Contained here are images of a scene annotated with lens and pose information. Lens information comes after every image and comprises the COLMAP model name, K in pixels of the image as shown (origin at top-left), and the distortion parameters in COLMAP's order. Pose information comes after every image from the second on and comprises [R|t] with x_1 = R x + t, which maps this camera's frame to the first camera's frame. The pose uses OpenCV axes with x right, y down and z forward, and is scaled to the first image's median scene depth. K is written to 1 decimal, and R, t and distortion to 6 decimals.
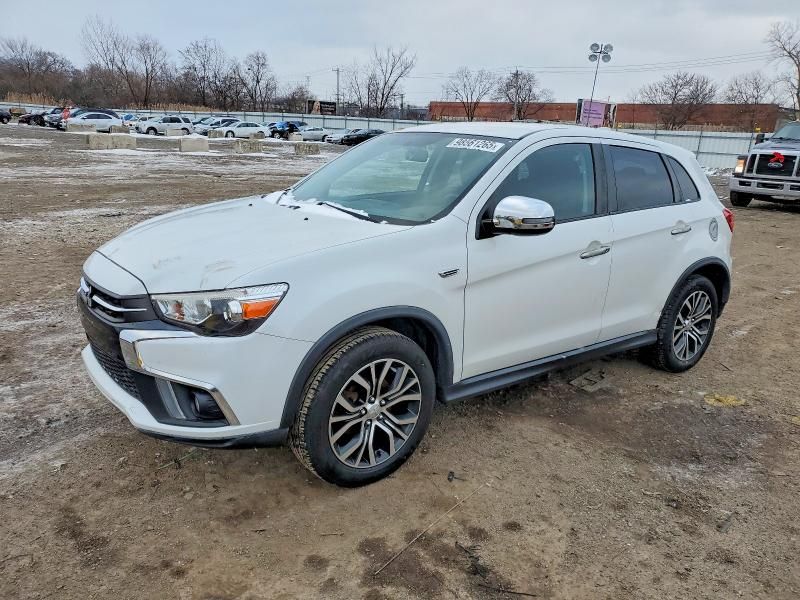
lens RADIAL K [[641.9, 0, 399.9], [0, 641.9, 293.6], [0, 0, 1]] dist [0.004039, 0.011887]
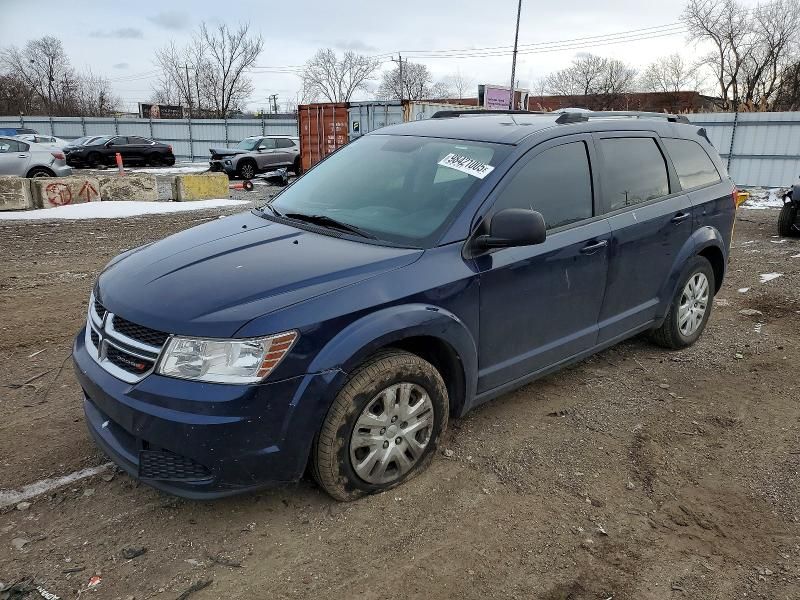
lens RADIAL K [[641.9, 0, 404.0], [0, 641.9, 299.6], [0, 0, 1]] dist [0.004039, 0.011887]
pose [[0.987840, -0.074905, 0.136240, 0.061421], [0.074964, 0.997175, 0.004705, -0.055837], [-0.136208, 0.005565, 0.990665, 0.233225]]
